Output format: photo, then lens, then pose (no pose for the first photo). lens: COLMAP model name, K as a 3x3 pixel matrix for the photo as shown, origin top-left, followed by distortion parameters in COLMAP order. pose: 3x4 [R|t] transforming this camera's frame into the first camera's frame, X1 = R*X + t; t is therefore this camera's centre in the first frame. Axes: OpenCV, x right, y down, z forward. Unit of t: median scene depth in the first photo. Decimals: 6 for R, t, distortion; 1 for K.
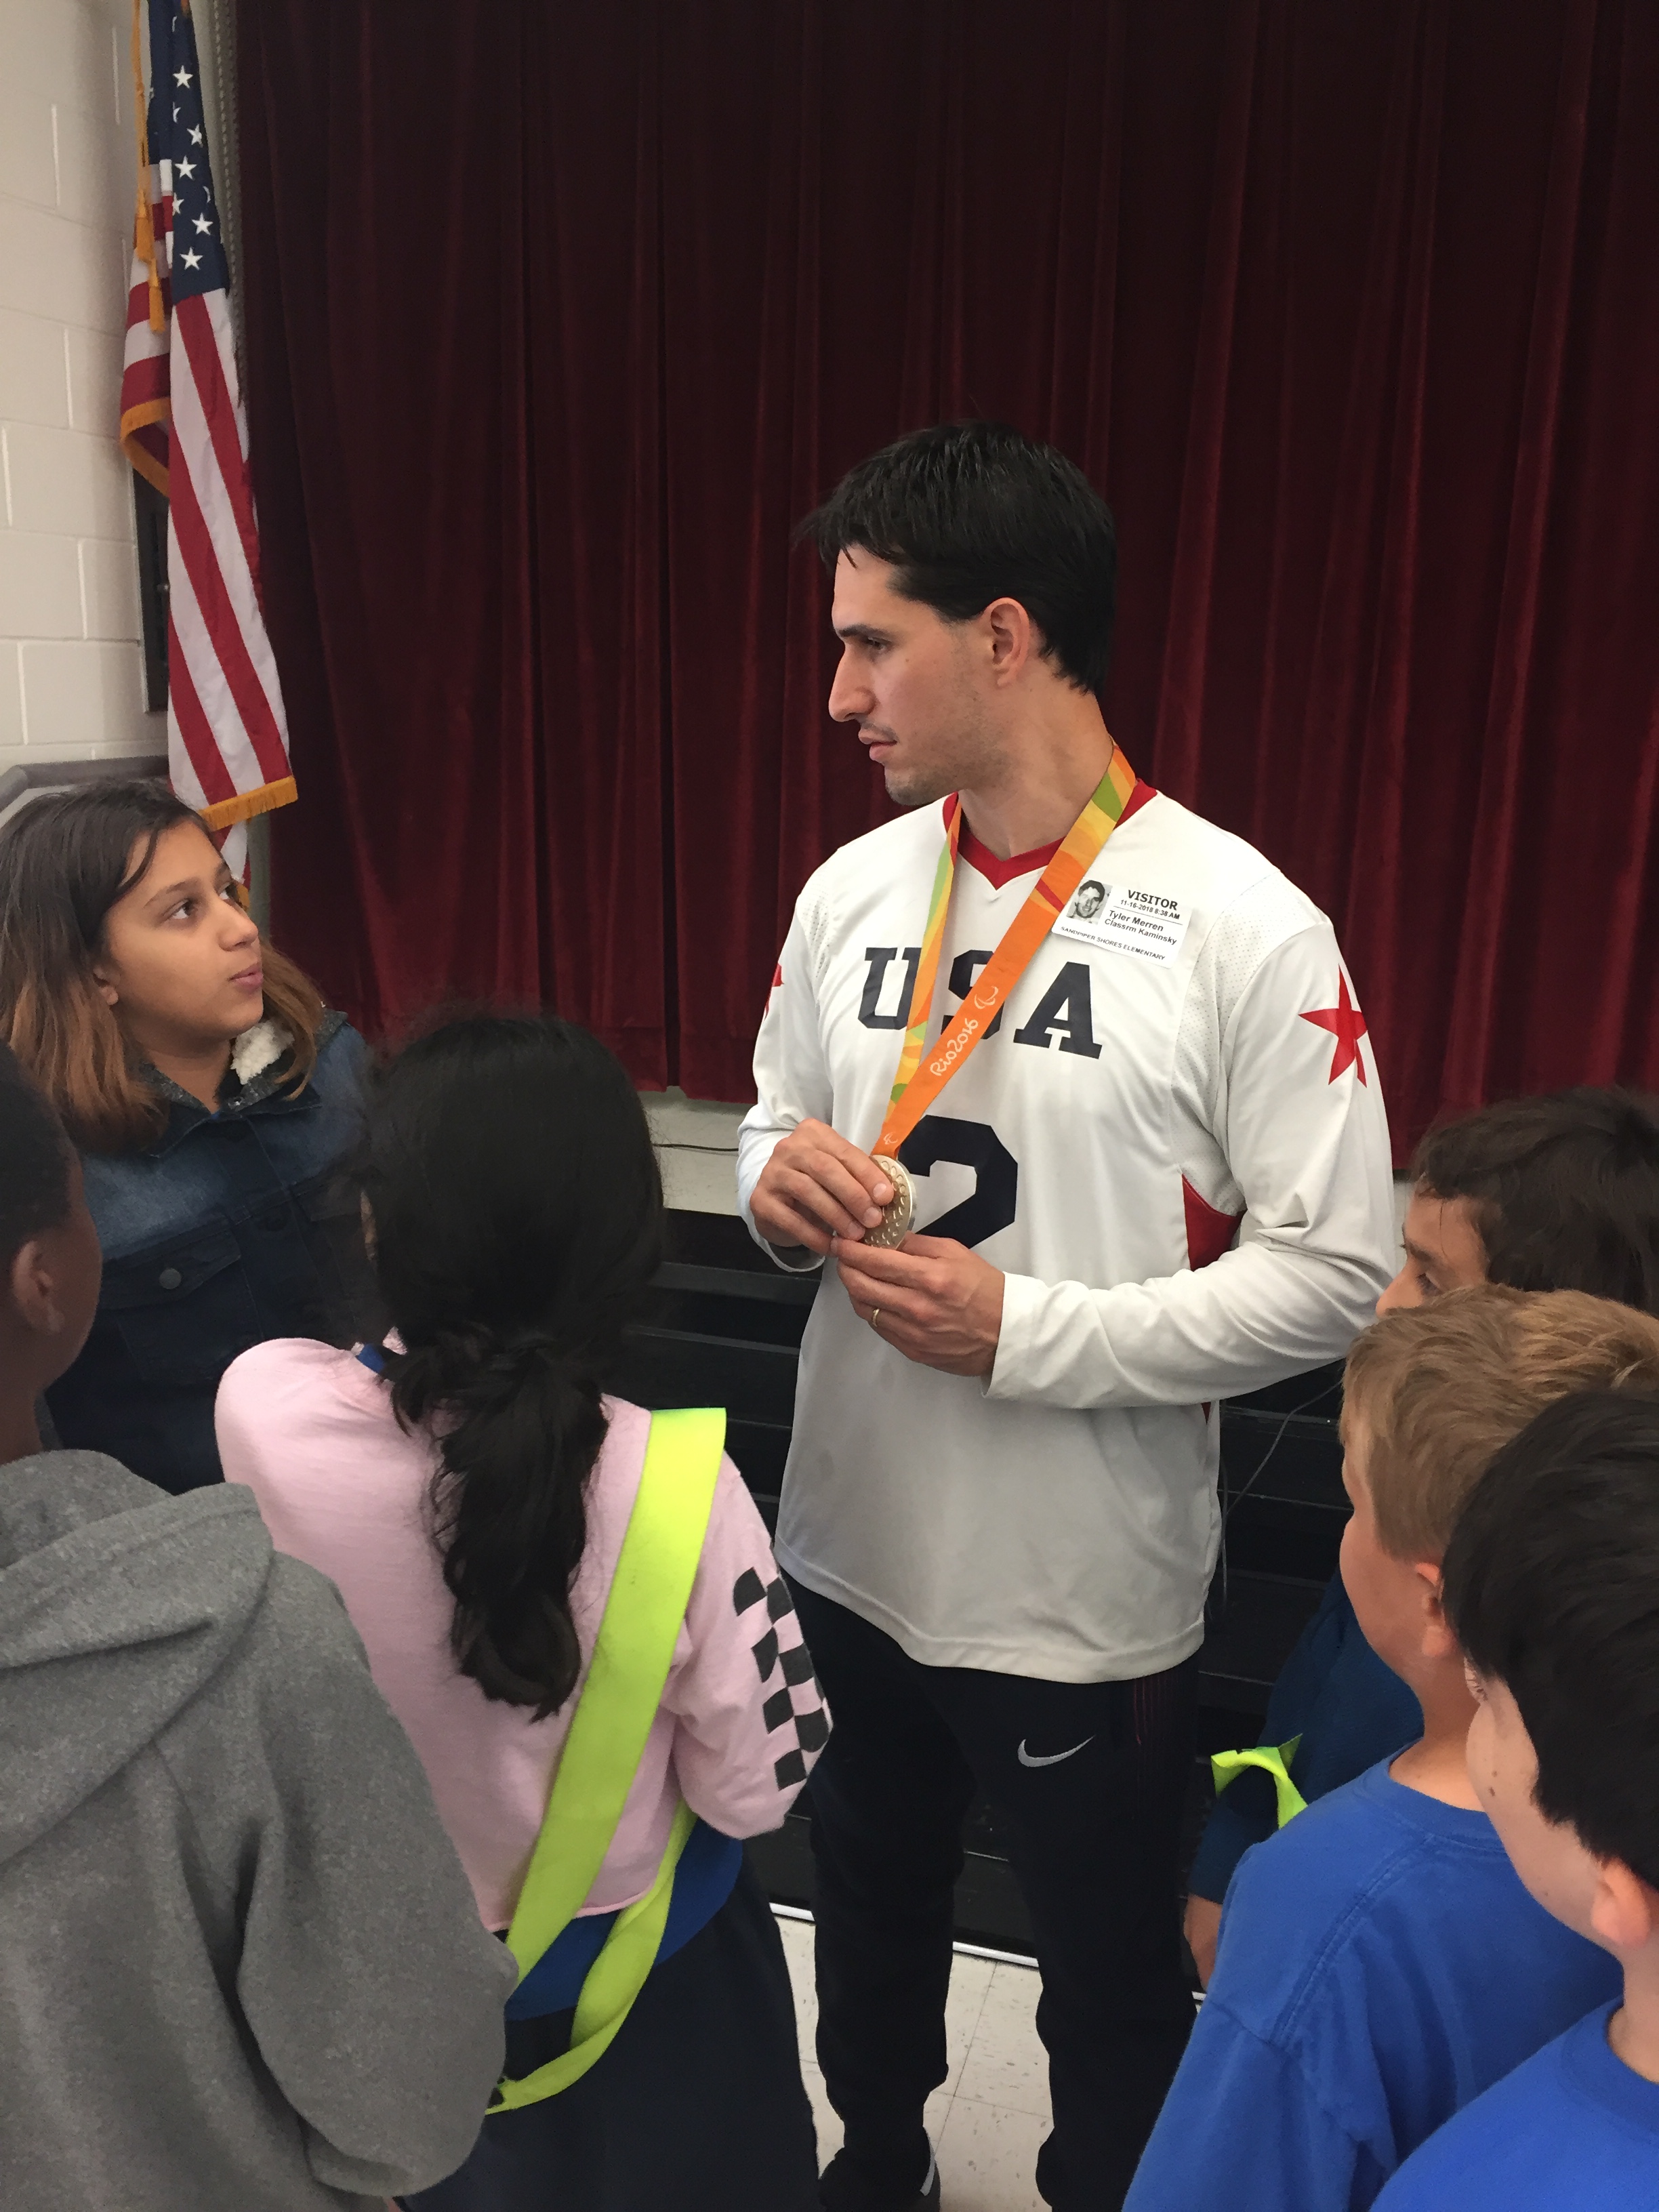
lens RADIAL K [[1773.2, 0, 826.3], [0, 1773.2, 1104.6], [0, 0, 1]] dist [-0.001541, 0.002758]
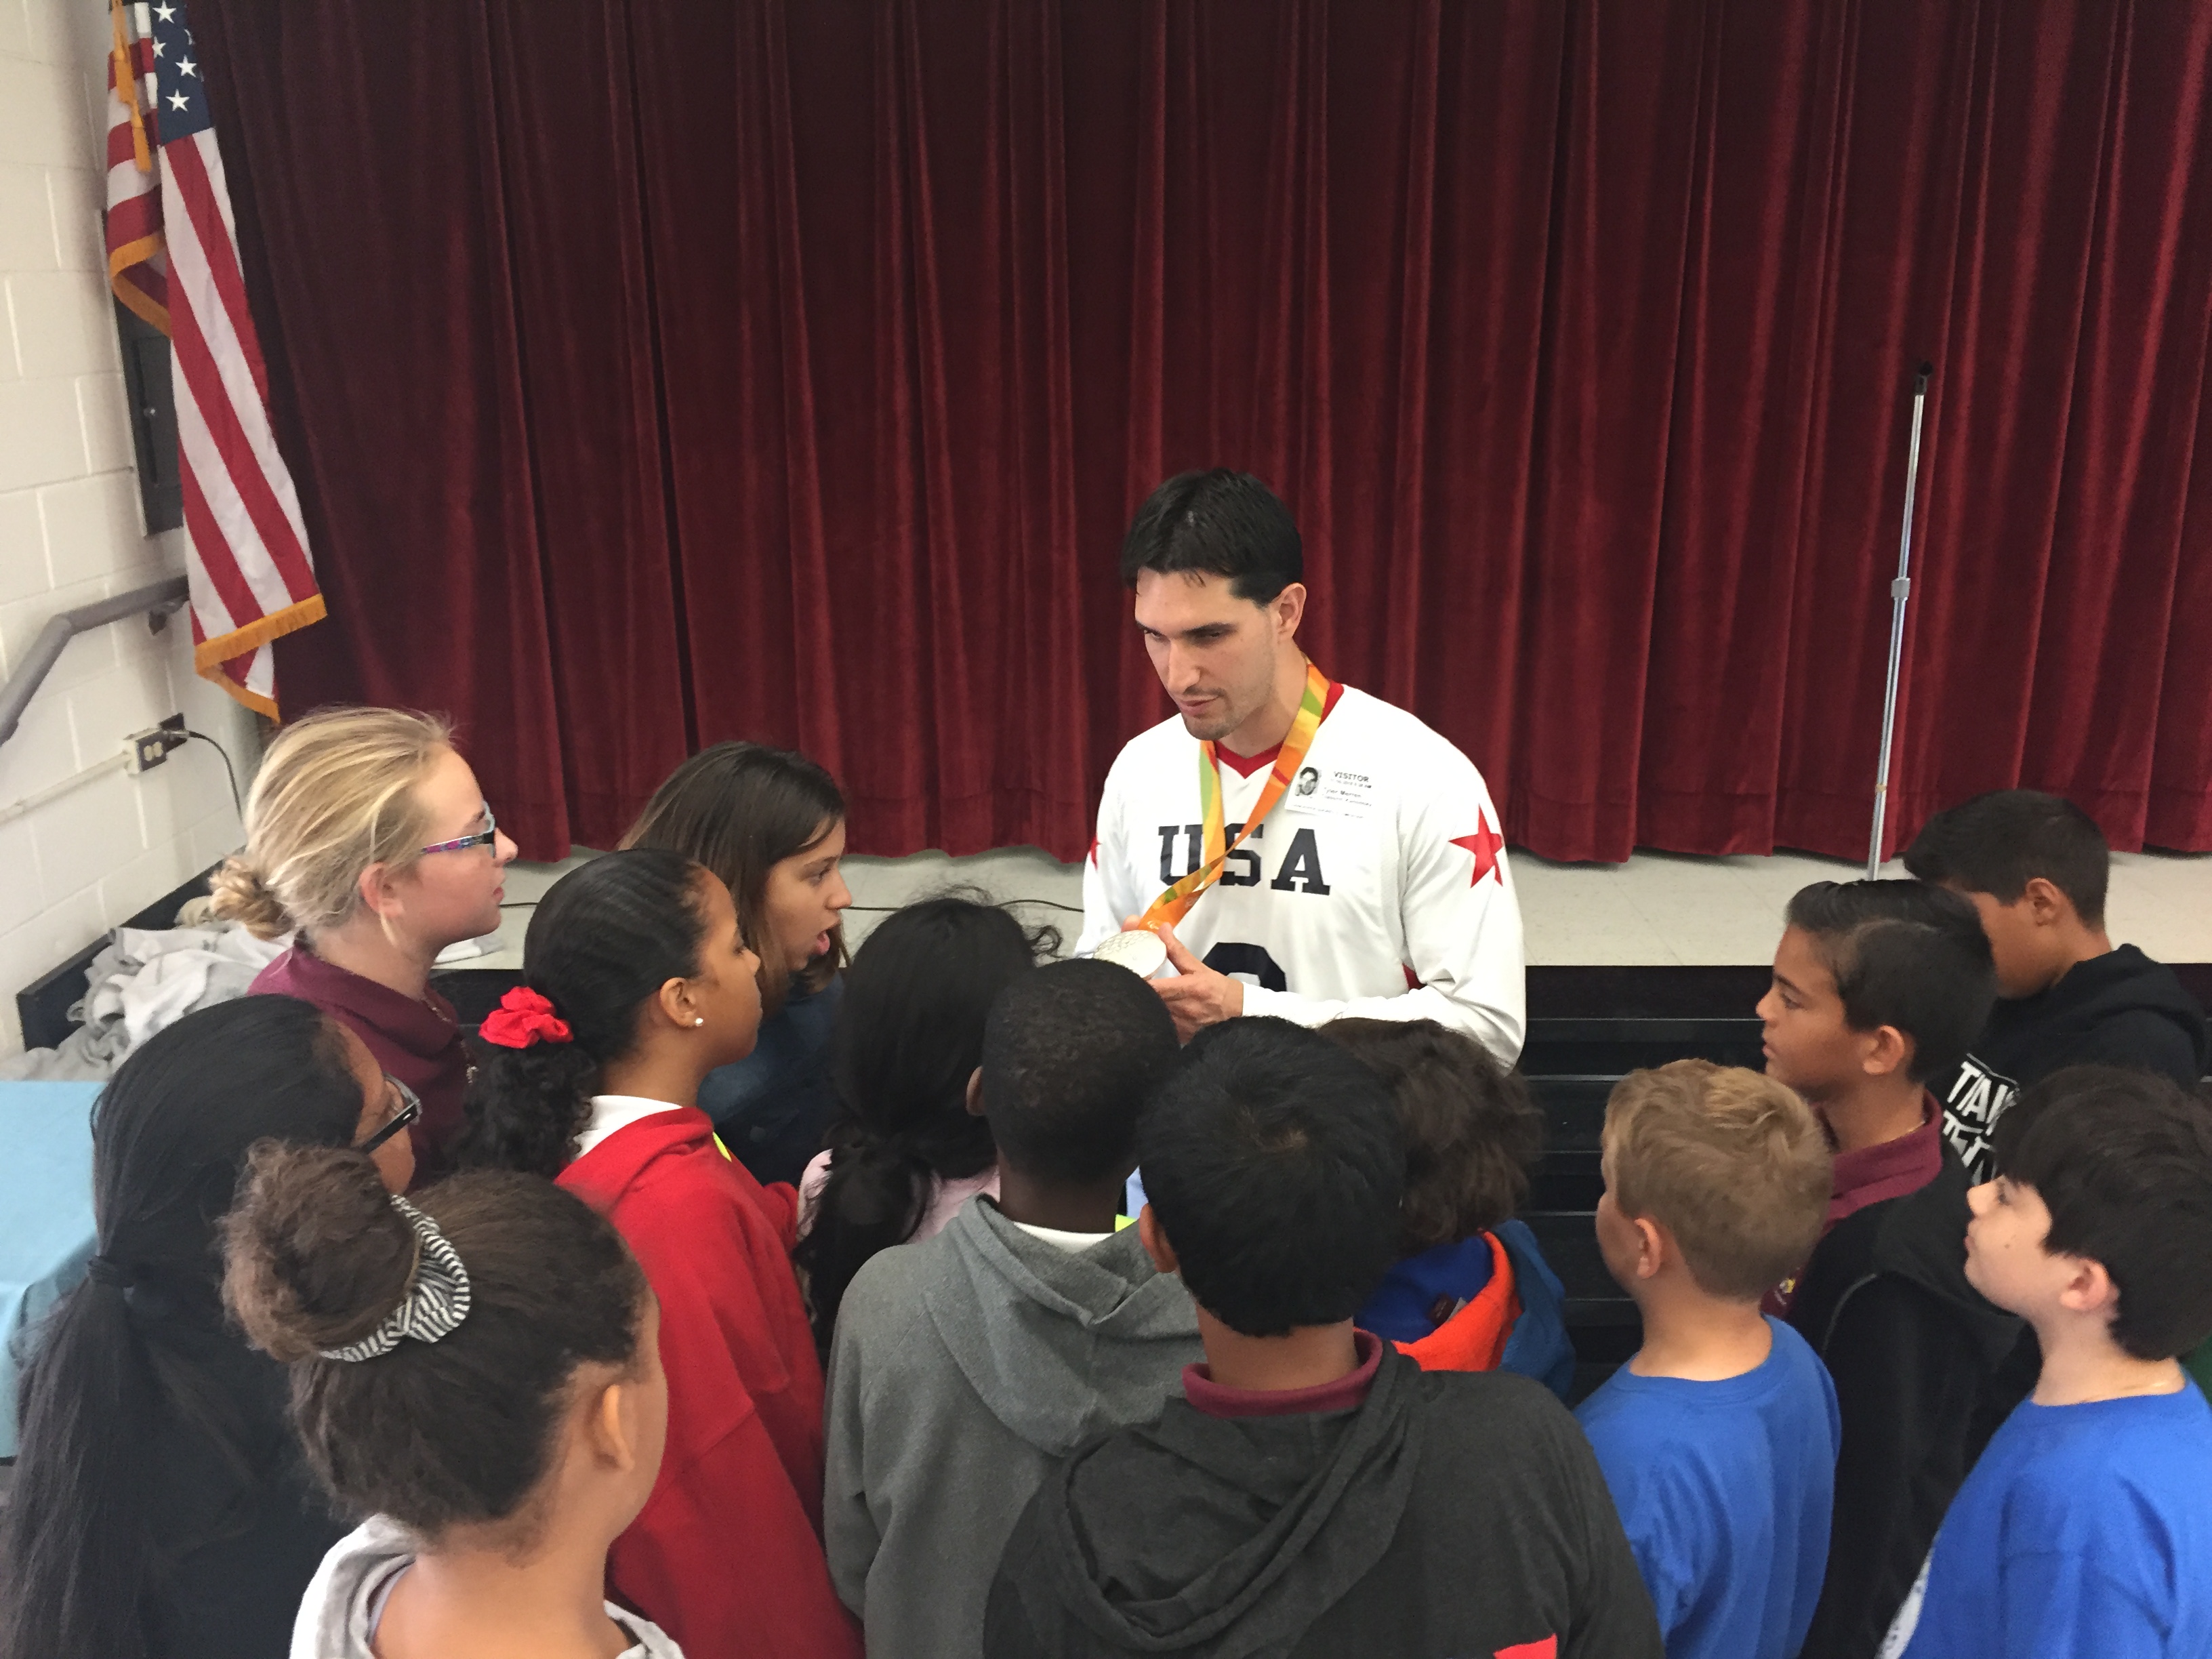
lens RADIAL K [[1773.2, 0, 1105.8], [0, 1773.2, 831.5], [0, 0, 1]] dist [-0.001541, 0.002758]
pose [[0.962392, -0.108098, 0.249231, -0.143369], [0.096565, 0.993630, 0.058083, -0.068555], [-0.253922, -0.031831, 0.966701, -0.125456]]
